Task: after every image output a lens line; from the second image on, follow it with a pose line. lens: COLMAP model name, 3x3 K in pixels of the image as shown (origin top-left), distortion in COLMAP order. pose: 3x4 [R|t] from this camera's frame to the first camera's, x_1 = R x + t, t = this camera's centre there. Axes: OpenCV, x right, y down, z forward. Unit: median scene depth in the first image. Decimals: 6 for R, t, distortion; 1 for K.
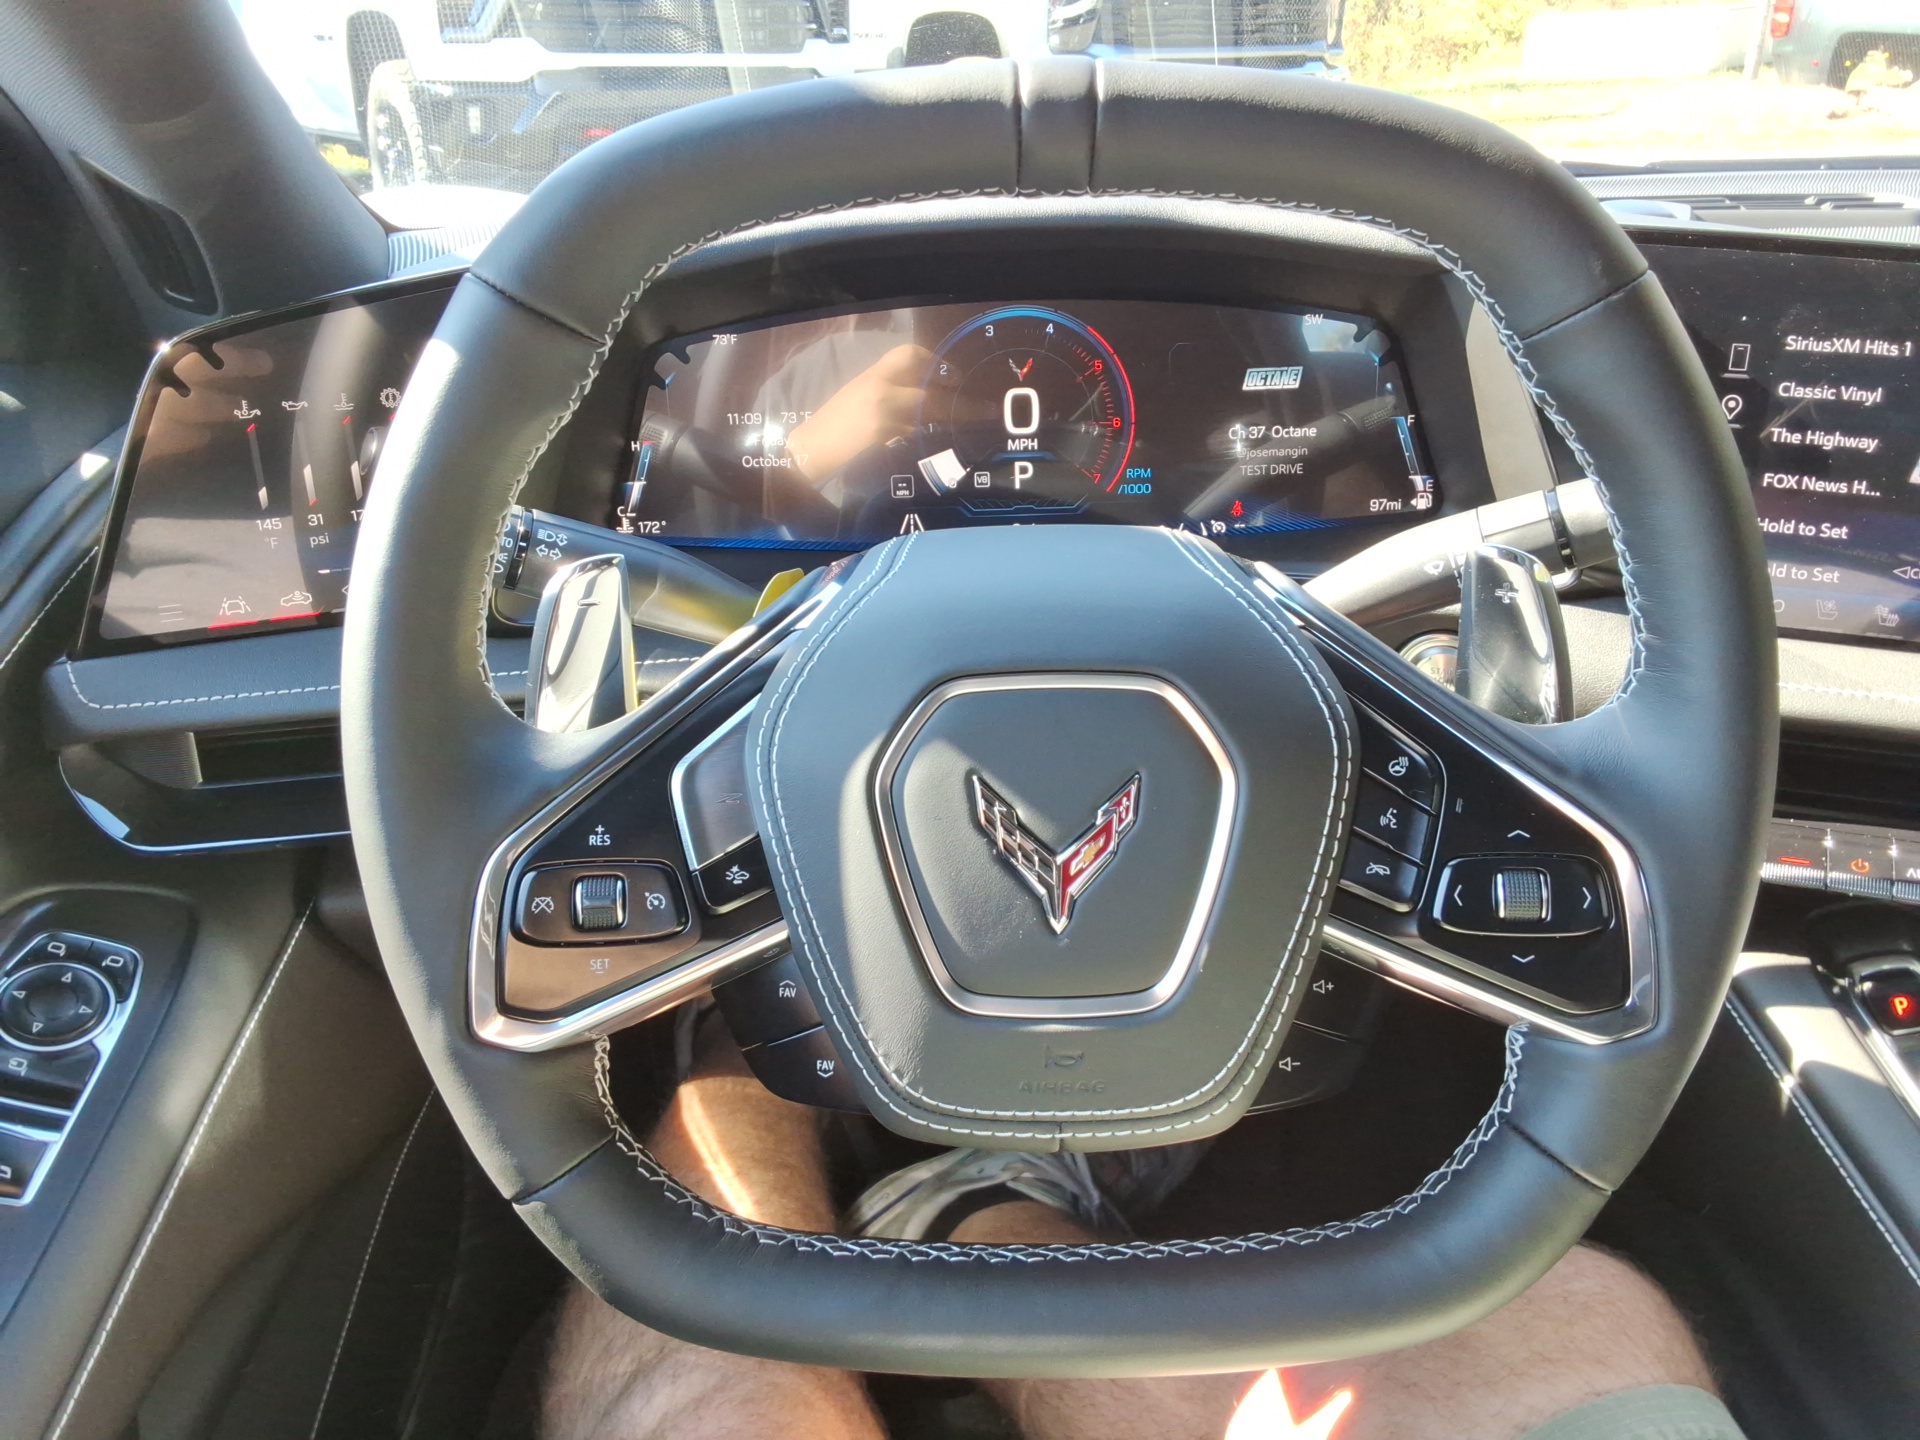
lens RADIAL K [[1533.8, 0, 967.5], [0, 1533.8, 727.3], [0, 0, 1]] dist [0.095508, -0.147329]
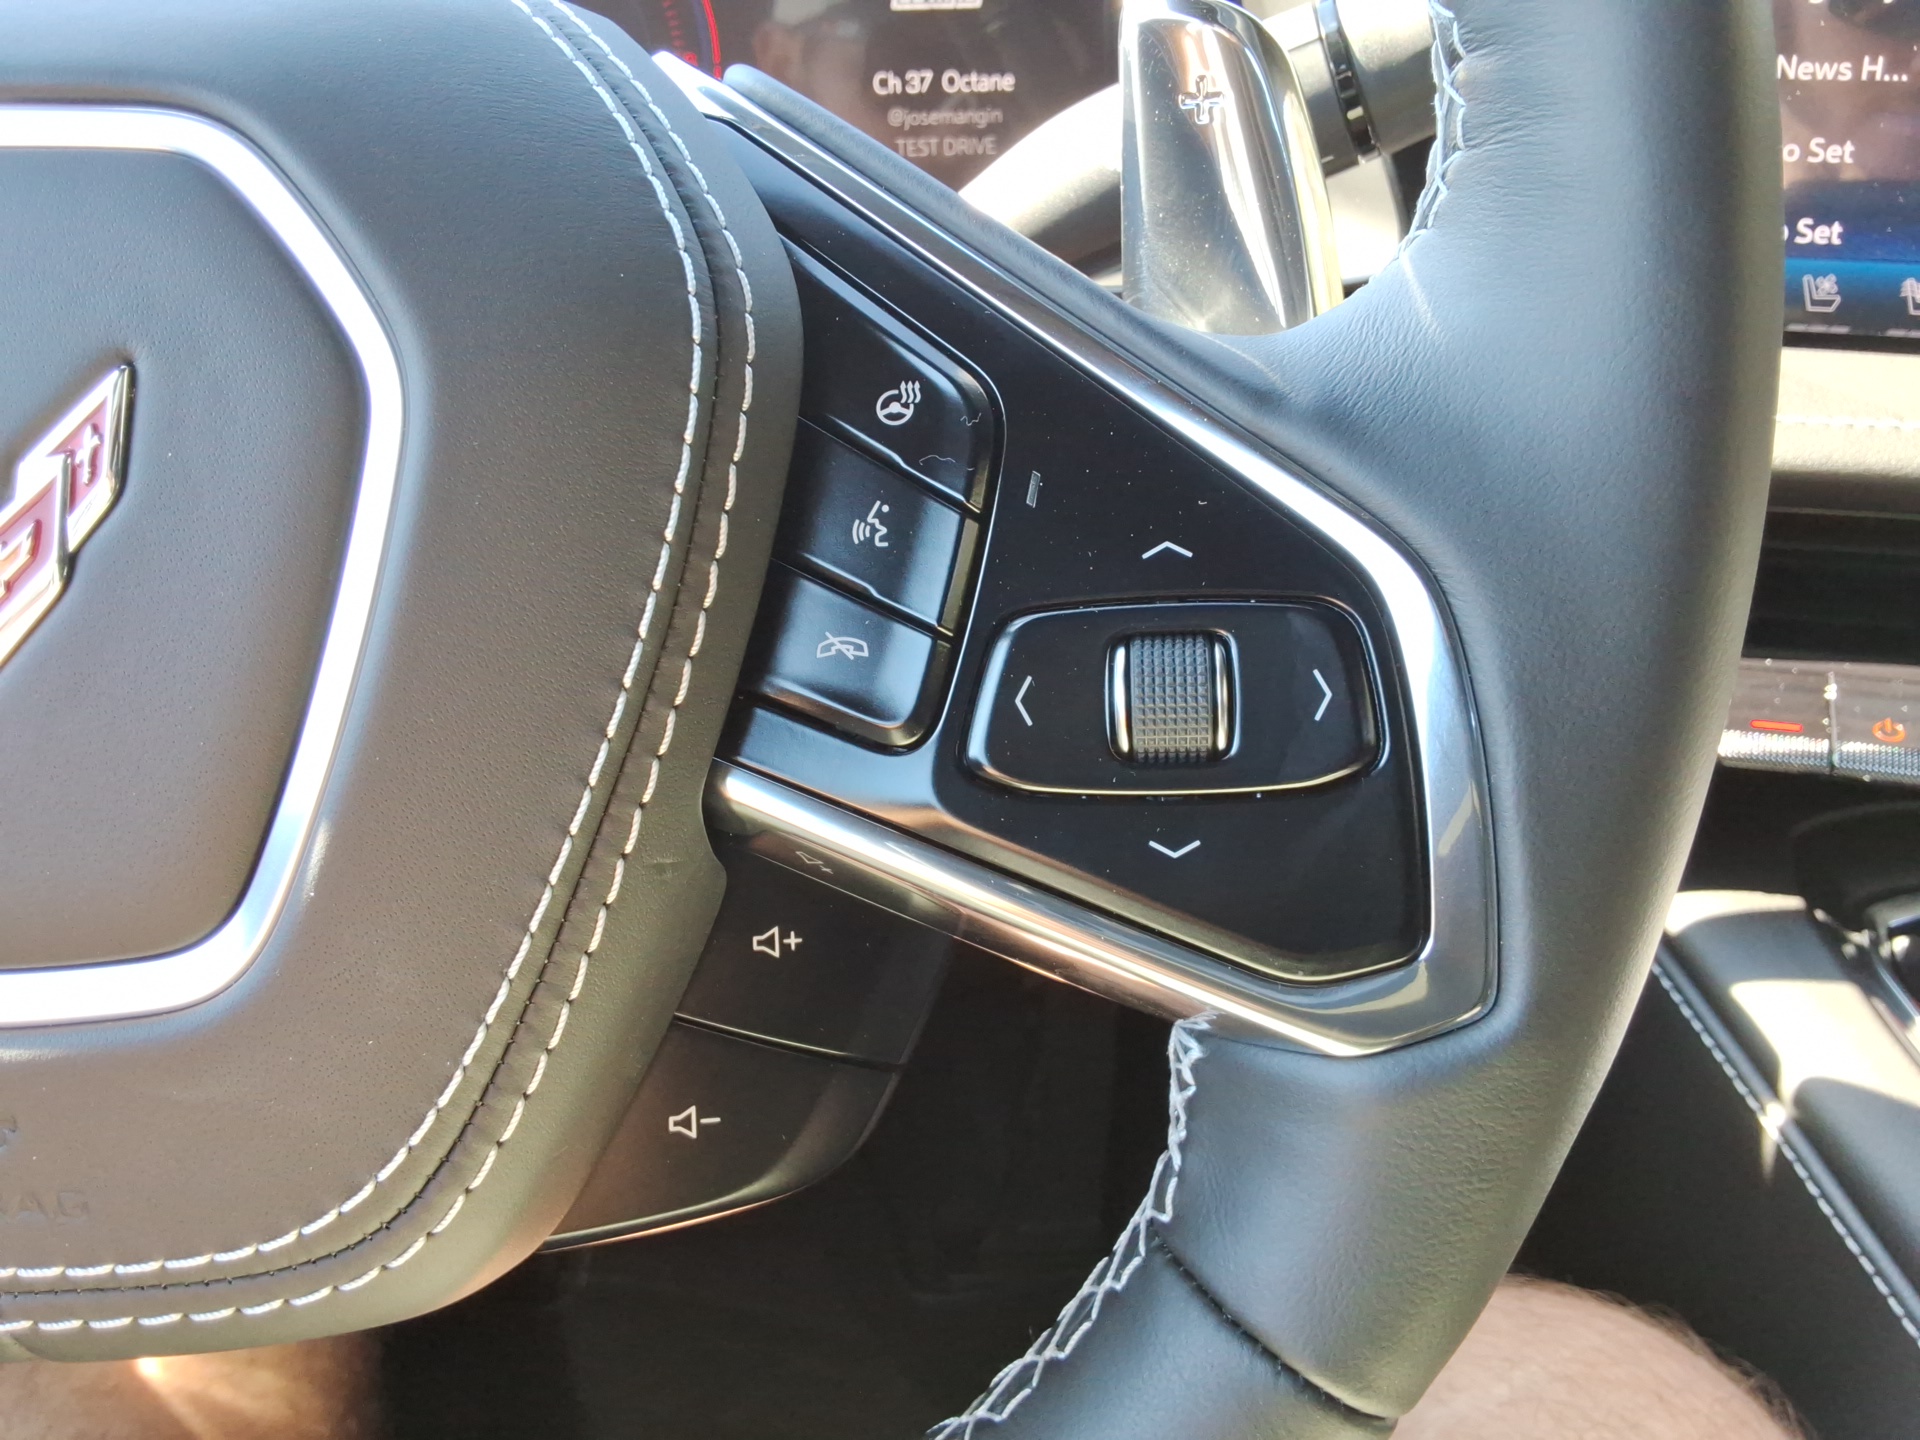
lens RADIAL K [[1533.8, 0, 994.7], [0, 1533.8, 732.5], [0, 0, 1]] dist [0.095508, -0.147329]
pose [[0.998633, -0.011346, 0.051030, 0.212281], [0.011852, 0.999883, -0.009624, 0.088819], [-0.050915, 0.010216, 0.998651, 0.437072]]
